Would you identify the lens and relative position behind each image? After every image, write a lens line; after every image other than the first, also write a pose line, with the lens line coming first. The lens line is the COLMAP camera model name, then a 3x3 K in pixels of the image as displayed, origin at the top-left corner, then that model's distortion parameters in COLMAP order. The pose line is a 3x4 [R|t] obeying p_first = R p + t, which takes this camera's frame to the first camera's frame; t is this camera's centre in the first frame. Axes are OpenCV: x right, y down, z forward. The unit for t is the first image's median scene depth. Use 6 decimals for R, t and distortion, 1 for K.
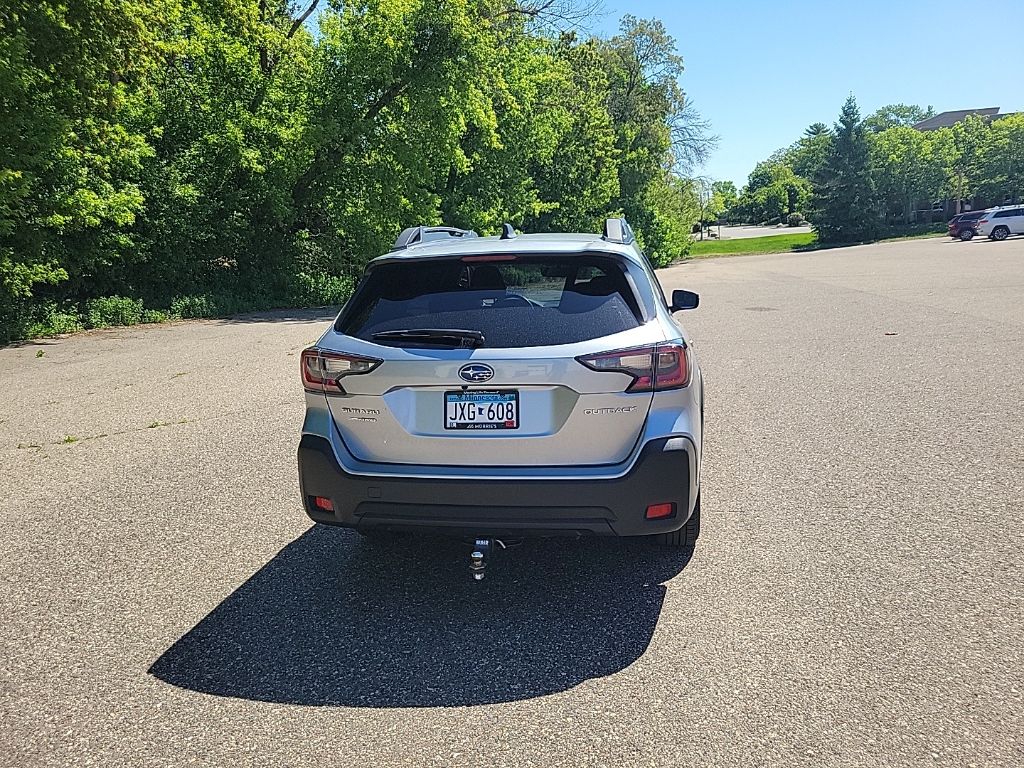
lens RADIAL K [[769.5, 0, 519.2], [0, 769.5, 384.4], [0, 0, 1]] dist [0.050286, -0.031391]
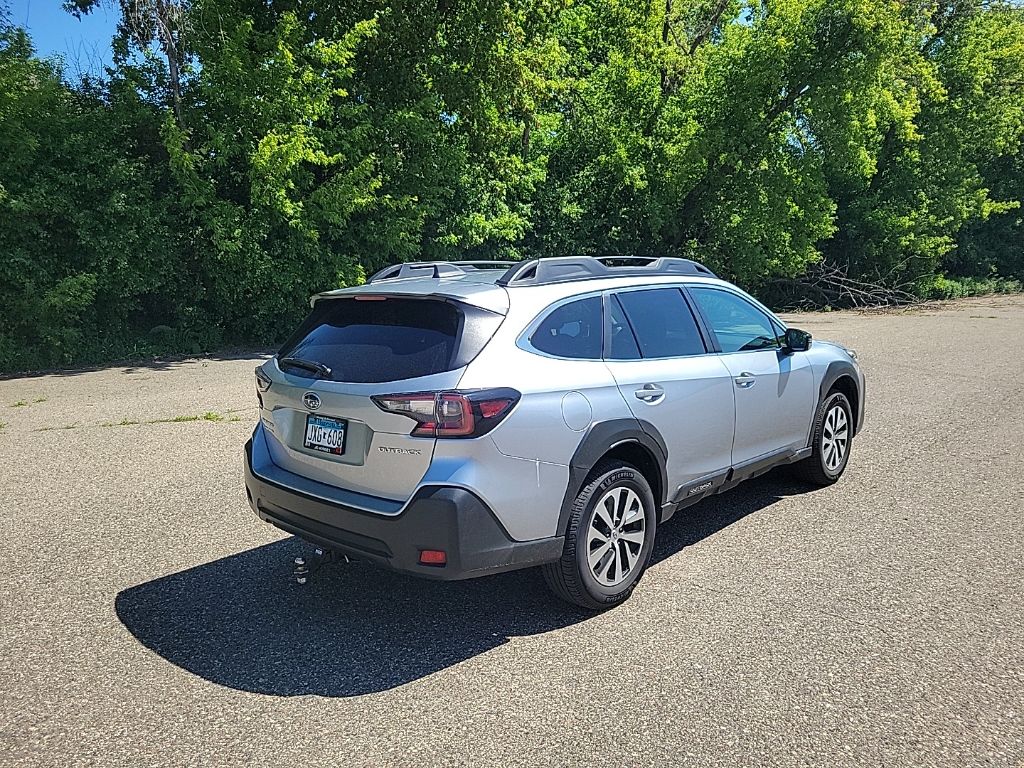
lens RADIAL K [[769.5, 0, 516.3], [0, 769.5, 383.3], [0, 0, 1]] dist [0.050286, -0.031391]
pose [[0.836034, 0.094451, -0.540488, 0.136264], [-0.098530, 0.994903, 0.021454, -0.016016], [0.539759, 0.035318, 0.841078, 0.035453]]
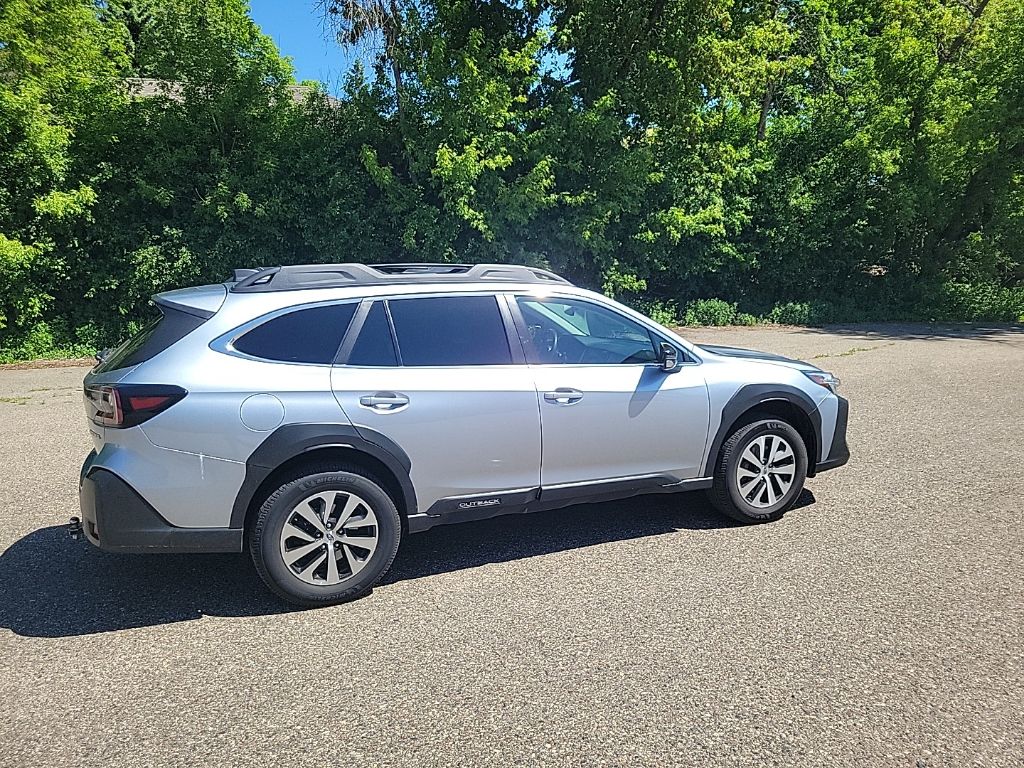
lens RADIAL K [[769.5, 0, 520.2], [0, 769.5, 378.0], [0, 0, 1]] dist [0.050286, -0.031391]
pose [[0.558613, 0.140733, -0.817402, 0.246696], [-0.144982, 0.986895, 0.070834, -0.039245], [0.816659, 0.078940, 0.571696, 0.143085]]
